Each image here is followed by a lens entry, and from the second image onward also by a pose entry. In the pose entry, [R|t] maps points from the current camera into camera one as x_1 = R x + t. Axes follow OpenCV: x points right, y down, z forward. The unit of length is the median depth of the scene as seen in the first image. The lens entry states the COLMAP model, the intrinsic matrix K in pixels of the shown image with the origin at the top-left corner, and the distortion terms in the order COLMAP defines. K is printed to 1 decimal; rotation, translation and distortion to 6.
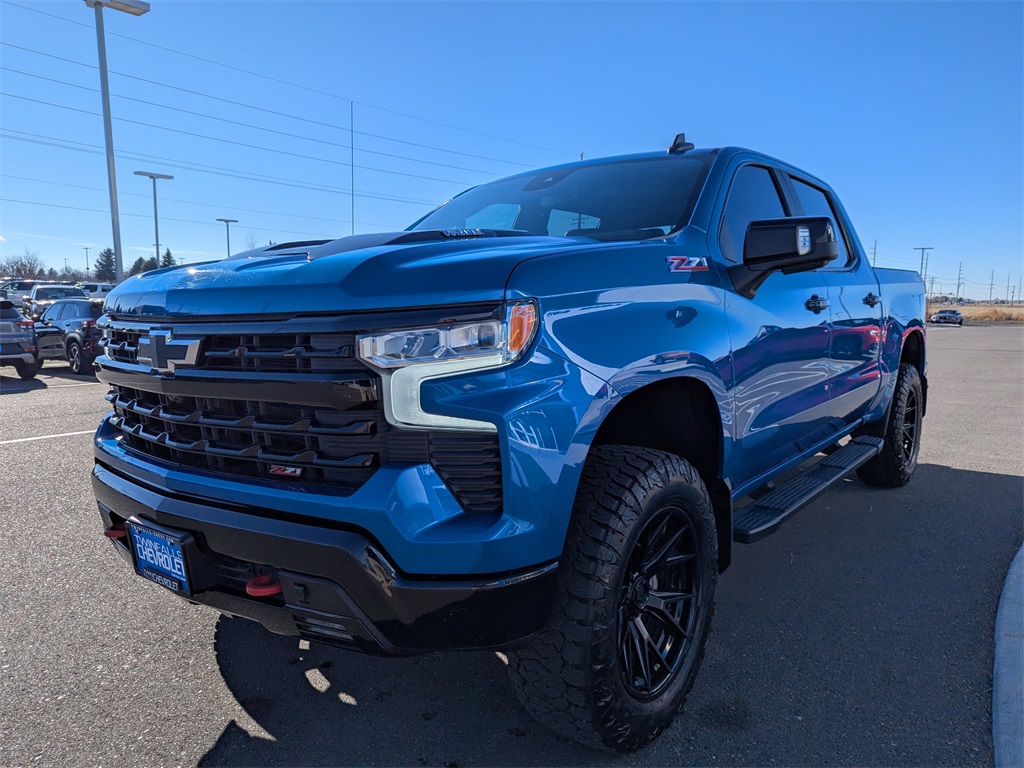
lens RADIAL K [[727.6, 0, 507.8], [0, 727.6, 387.6], [0, 0, 1]] dist [0.041290, -0.037549]
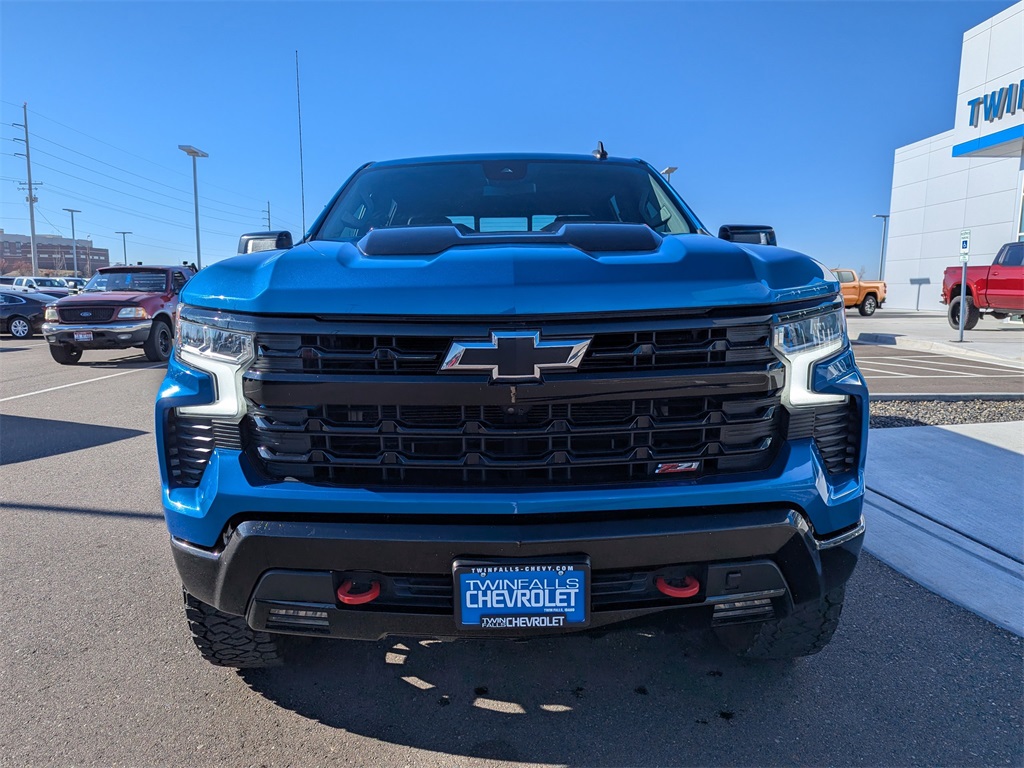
lens RADIAL K [[723.2, 0, 531.9], [0, 723.2, 380.6], [0, 0, 1]] dist [0.048546, -0.034032]
pose [[0.771487, -0.083879, 0.630692, -0.849095], [0.073309, 0.996389, 0.042840, -0.047560], [-0.632008, 0.013185, 0.774850, 0.287538]]
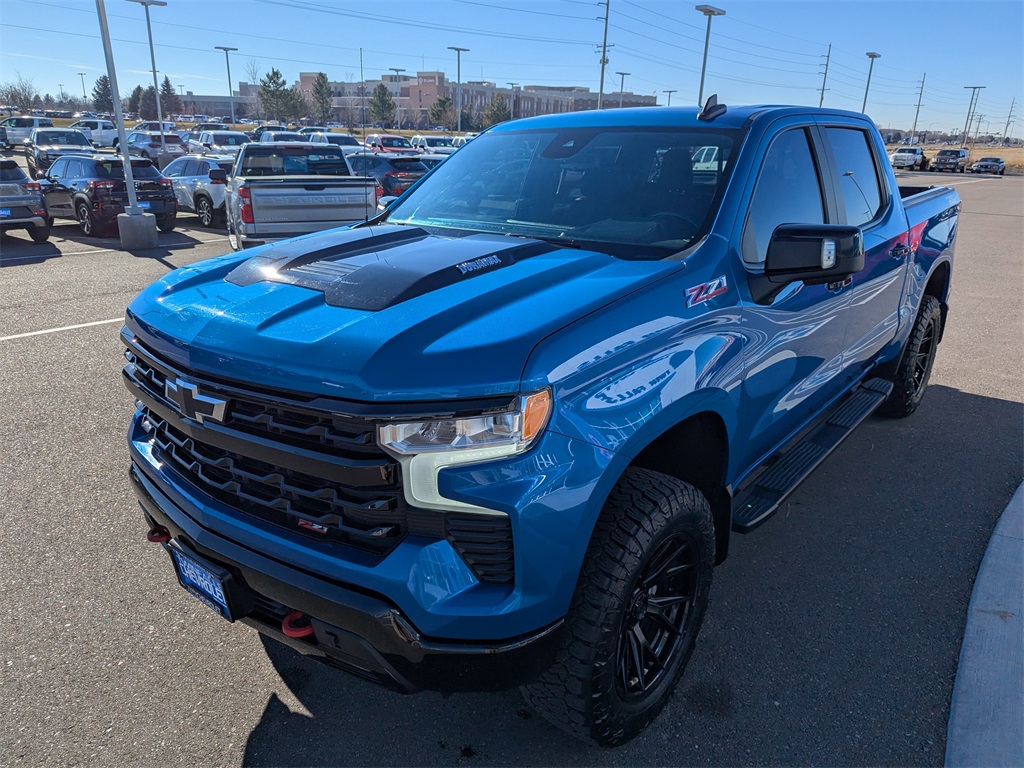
lens RADIAL K [[727.6, 0, 507.8], [0, 727.6, 387.6], [0, 0, 1]] dist [0.041290, -0.037549]
pose [[0.999662, 0.019502, -0.017202, -0.002862], [-0.015388, 0.976879, 0.213238, -0.253401], [0.020963, -0.212902, 0.976849, 0.000027]]
